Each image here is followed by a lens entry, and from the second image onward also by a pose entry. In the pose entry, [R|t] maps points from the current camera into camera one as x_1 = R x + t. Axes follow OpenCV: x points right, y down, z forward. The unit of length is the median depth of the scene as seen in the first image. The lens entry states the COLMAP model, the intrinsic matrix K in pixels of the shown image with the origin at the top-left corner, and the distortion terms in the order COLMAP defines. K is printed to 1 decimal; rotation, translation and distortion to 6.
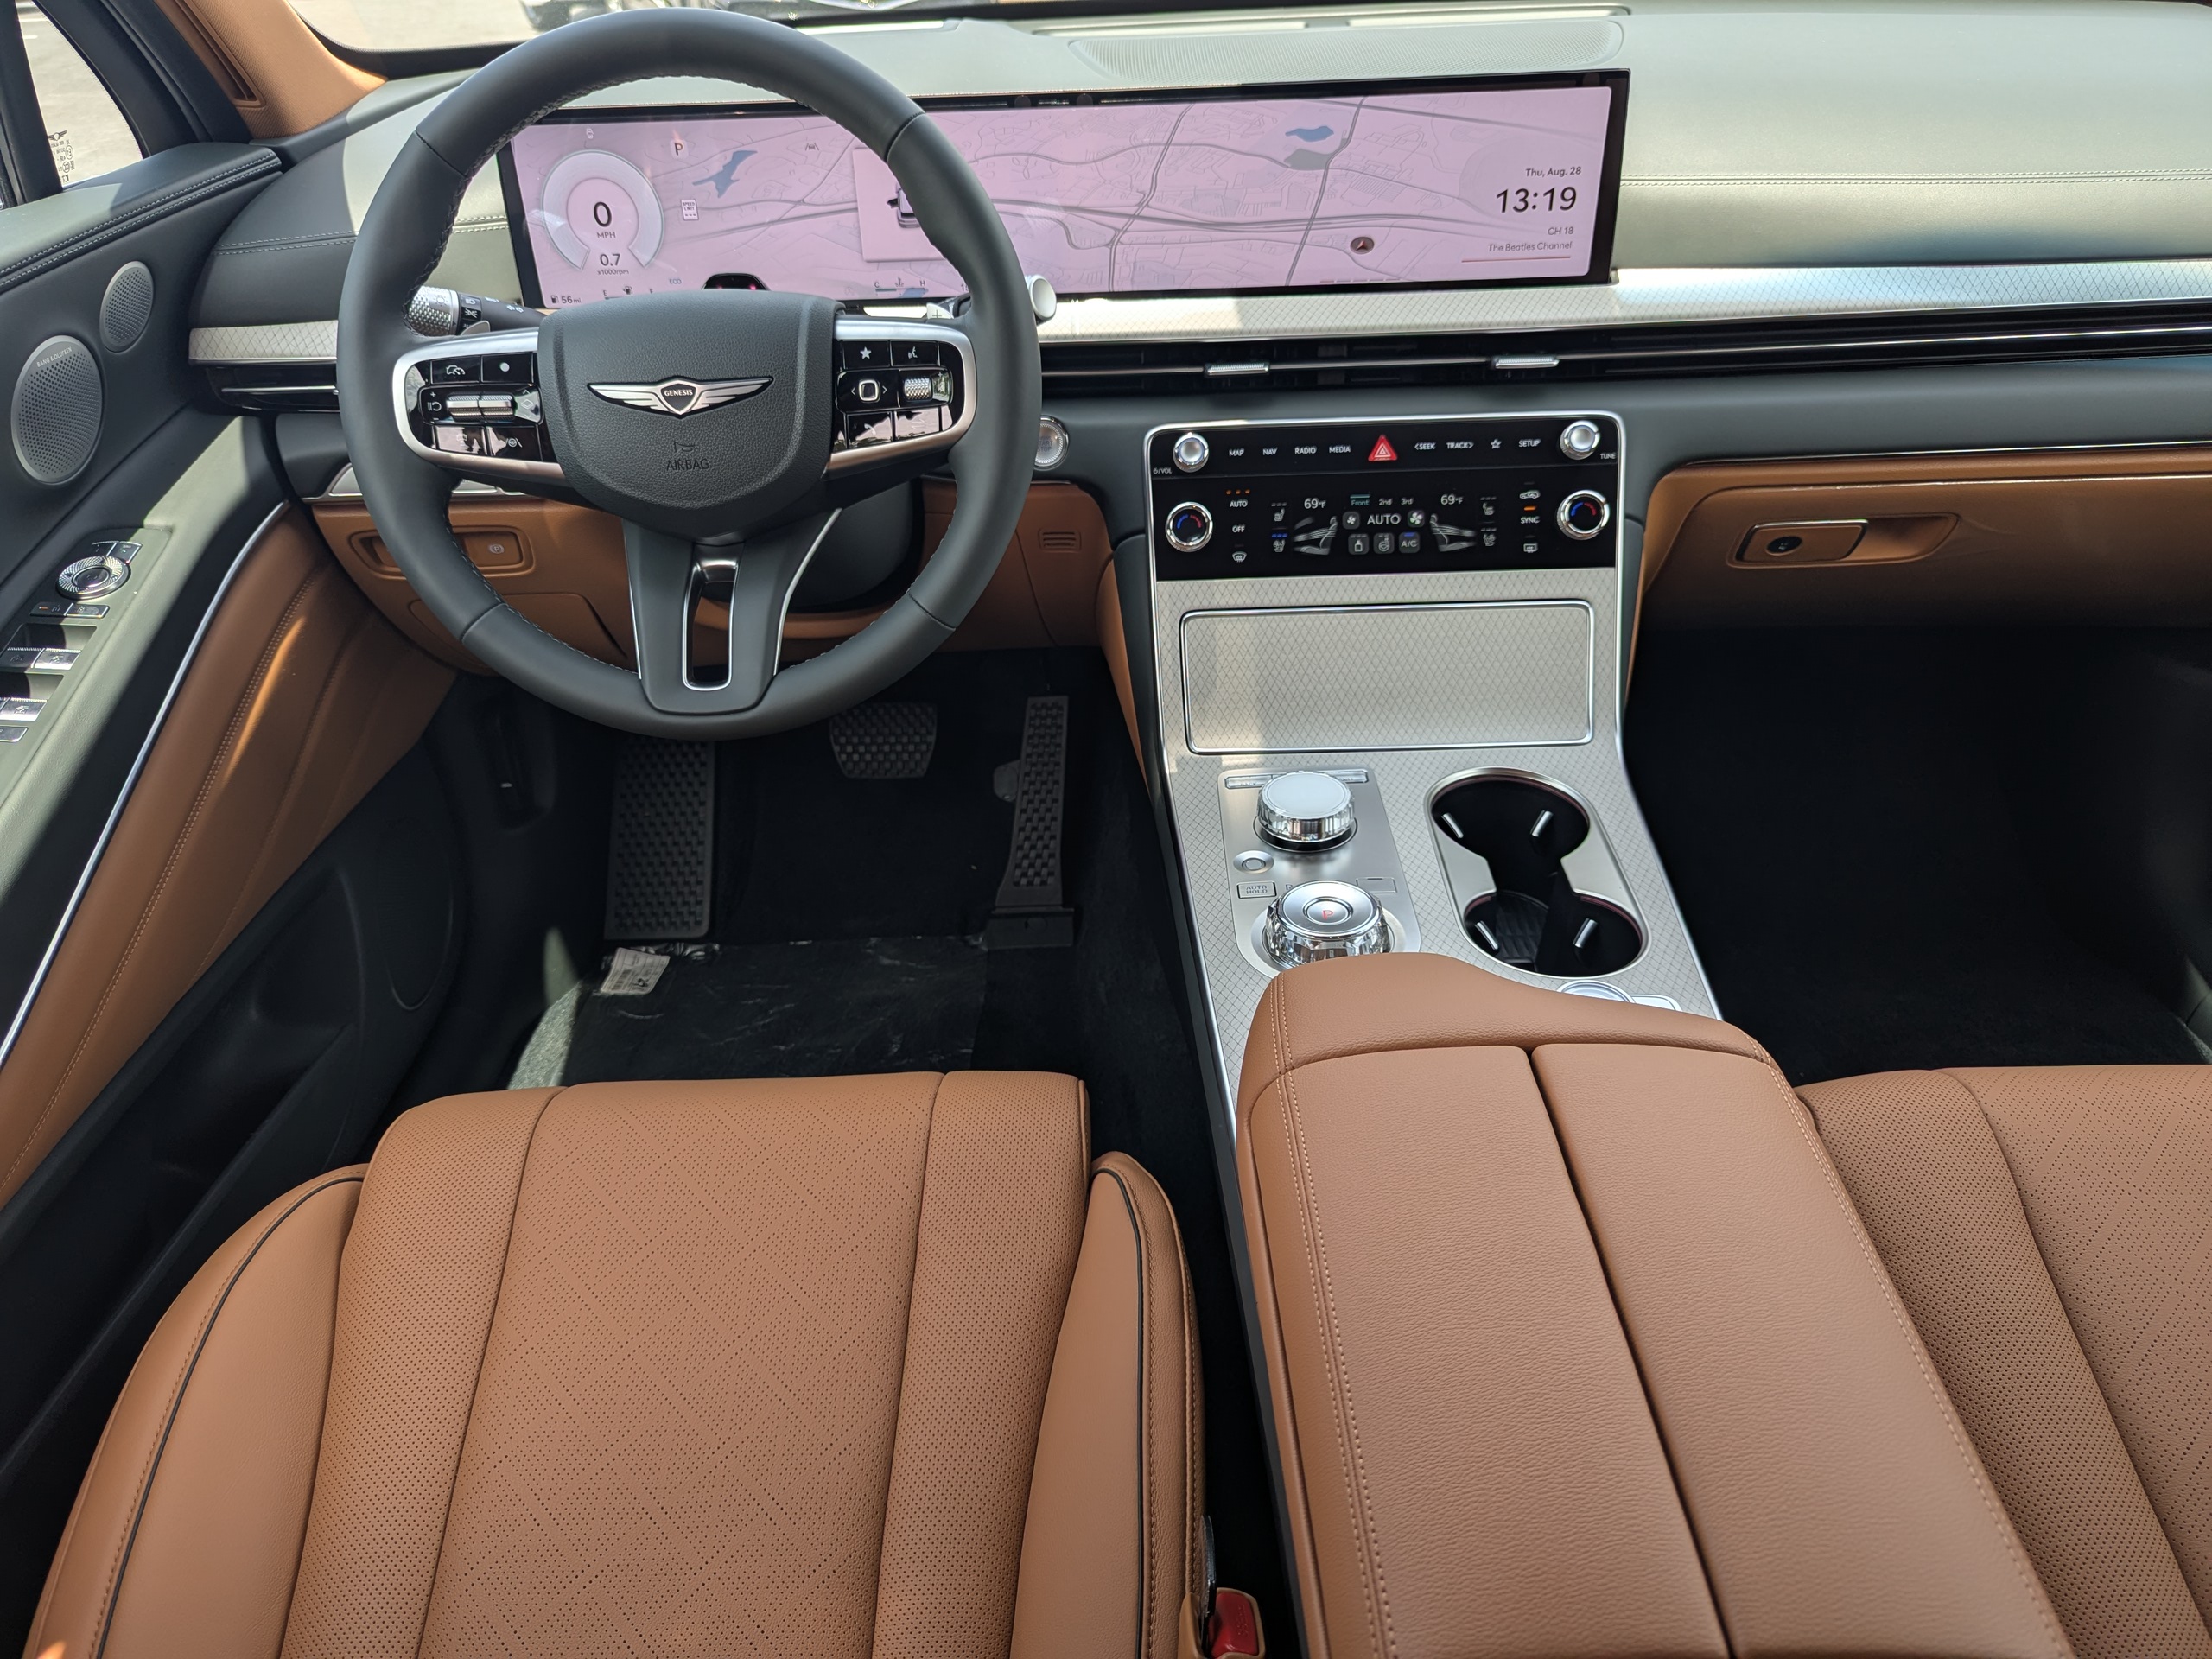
lens RADIAL K [[1451.2, 0, 1094.1], [0, 1451.2, 830.5], [0, 0, 1]] dist [-0.000688, -0.002535]
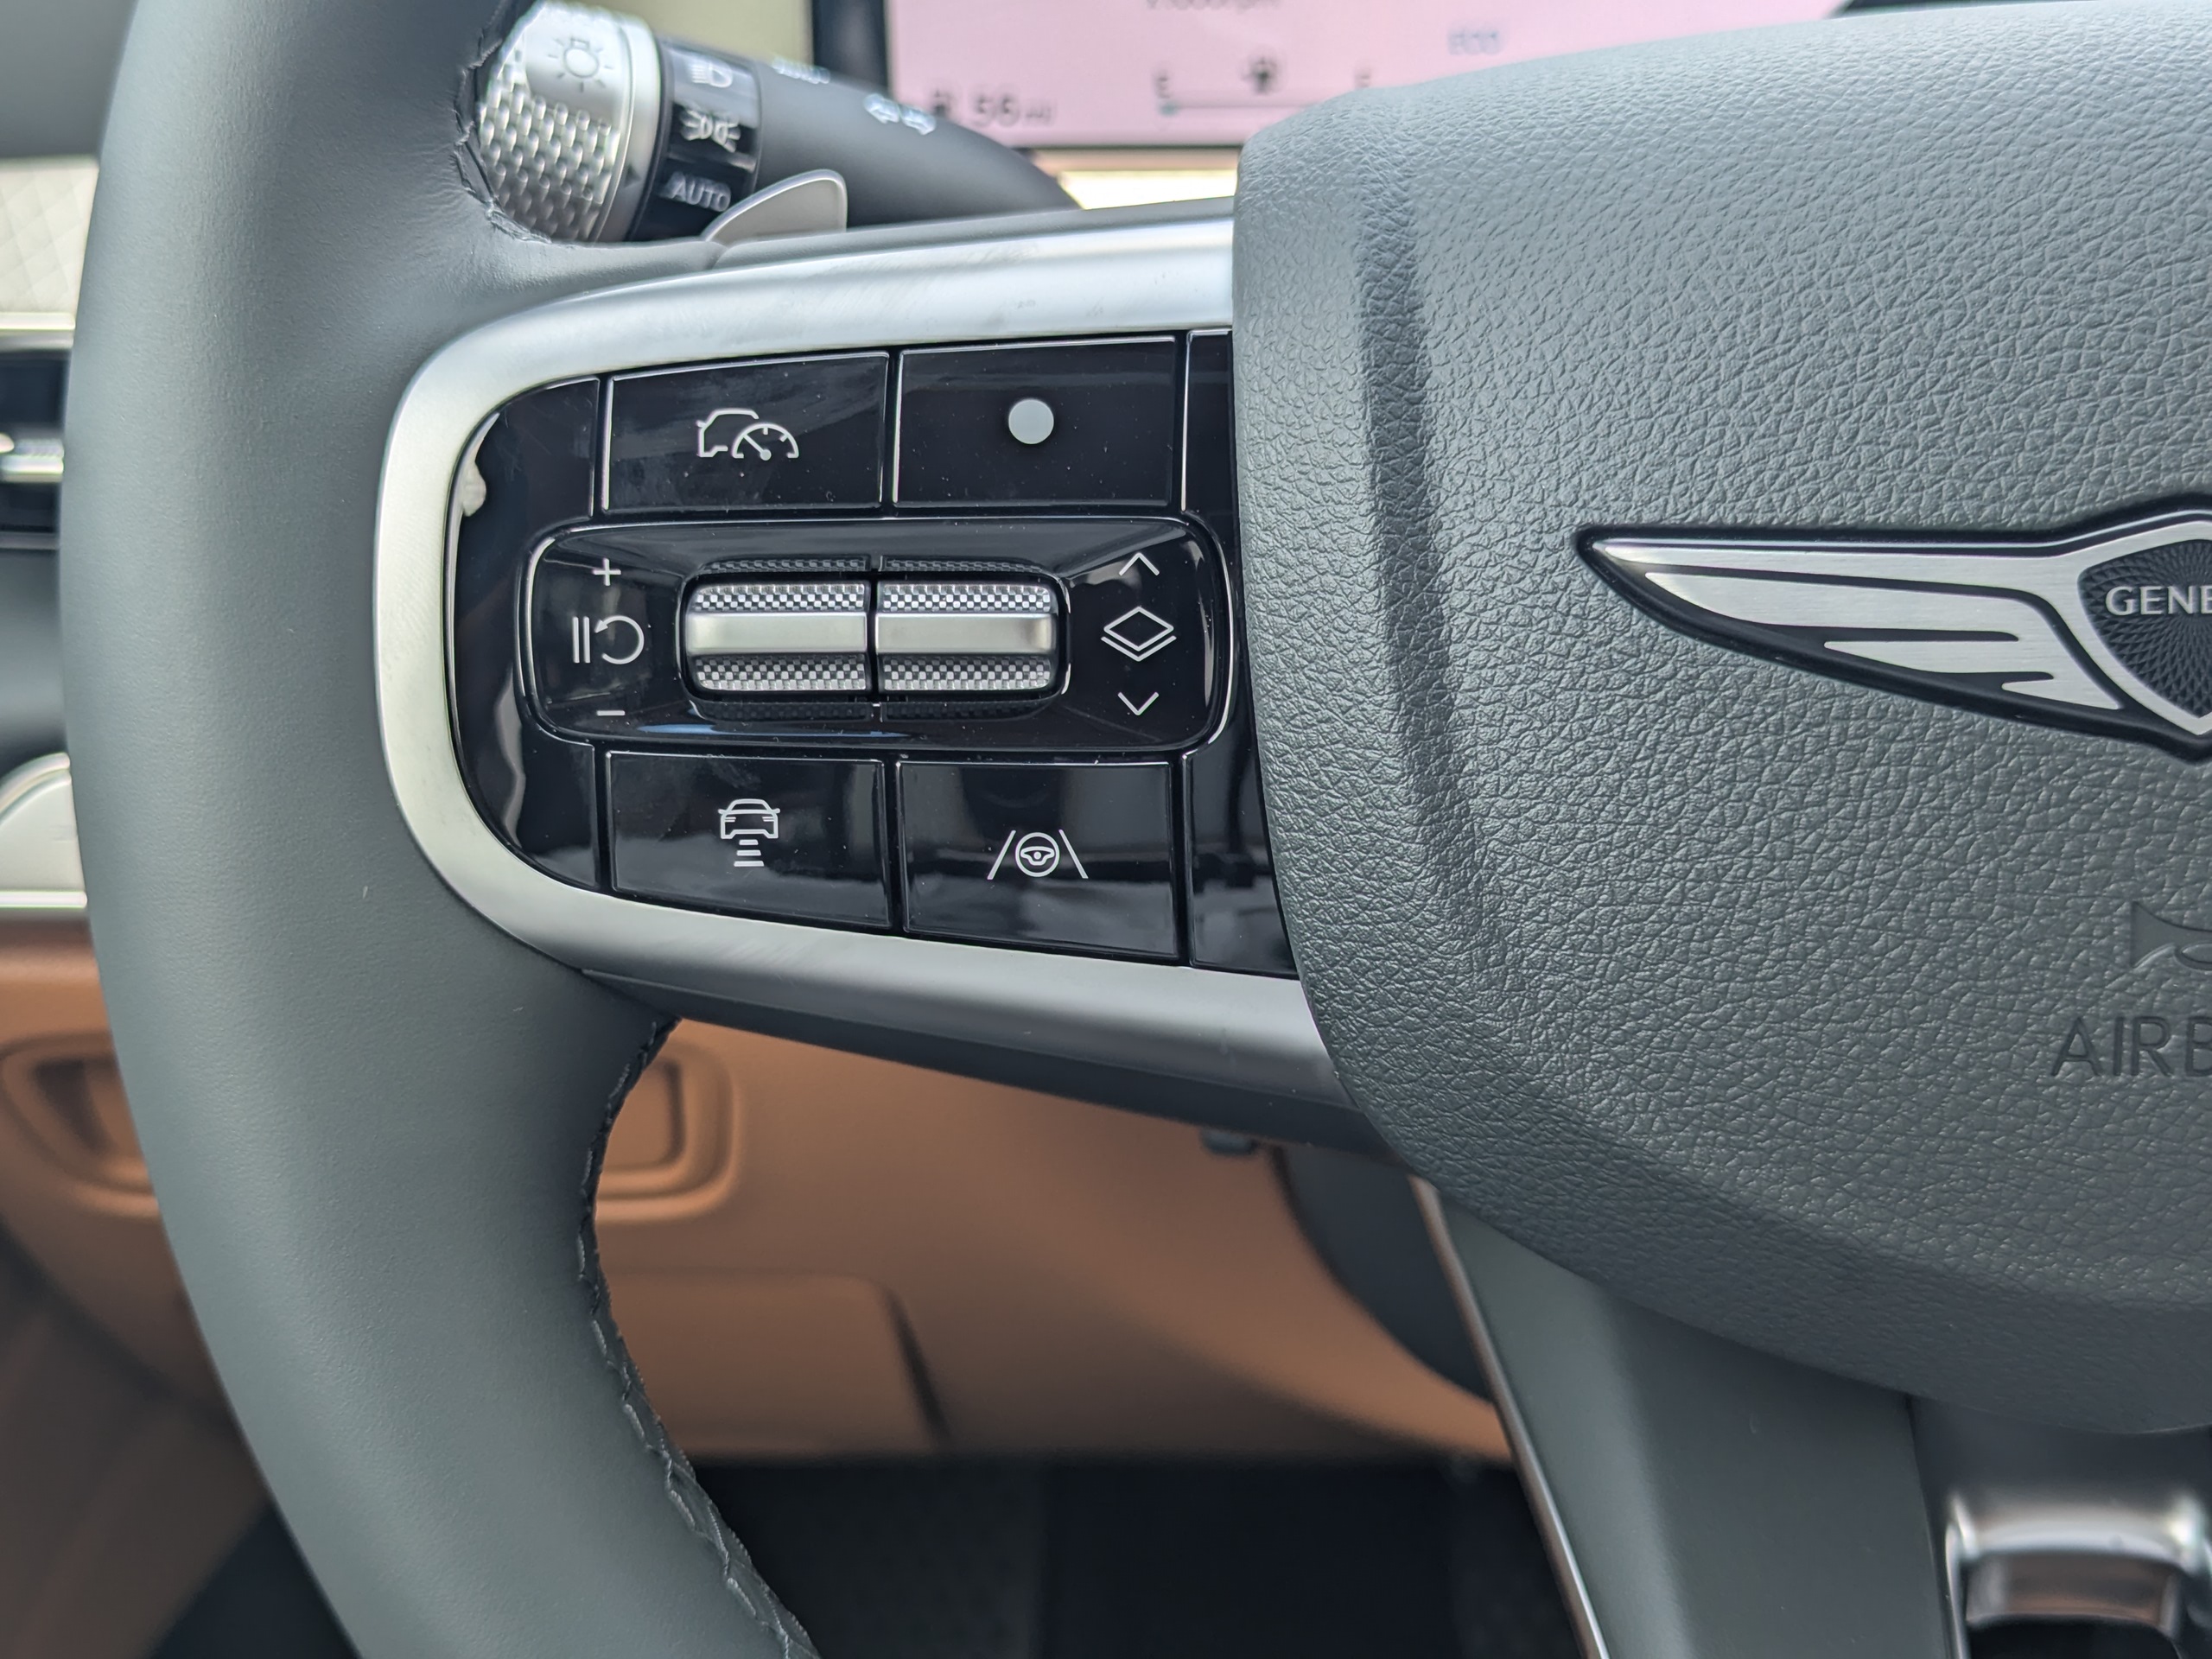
lens RADIAL K [[3023.4, 0, 1108.4], [0, 3023.4, 830.7], [0, 0, 1]] dist [-0.020661, 0.000000]
pose [[0.993892, 0.023414, -0.107848, -0.303793], [-0.038186, 0.989833, -0.137015, -0.190309], [0.103543, 0.140296, 0.984681, 0.561925]]
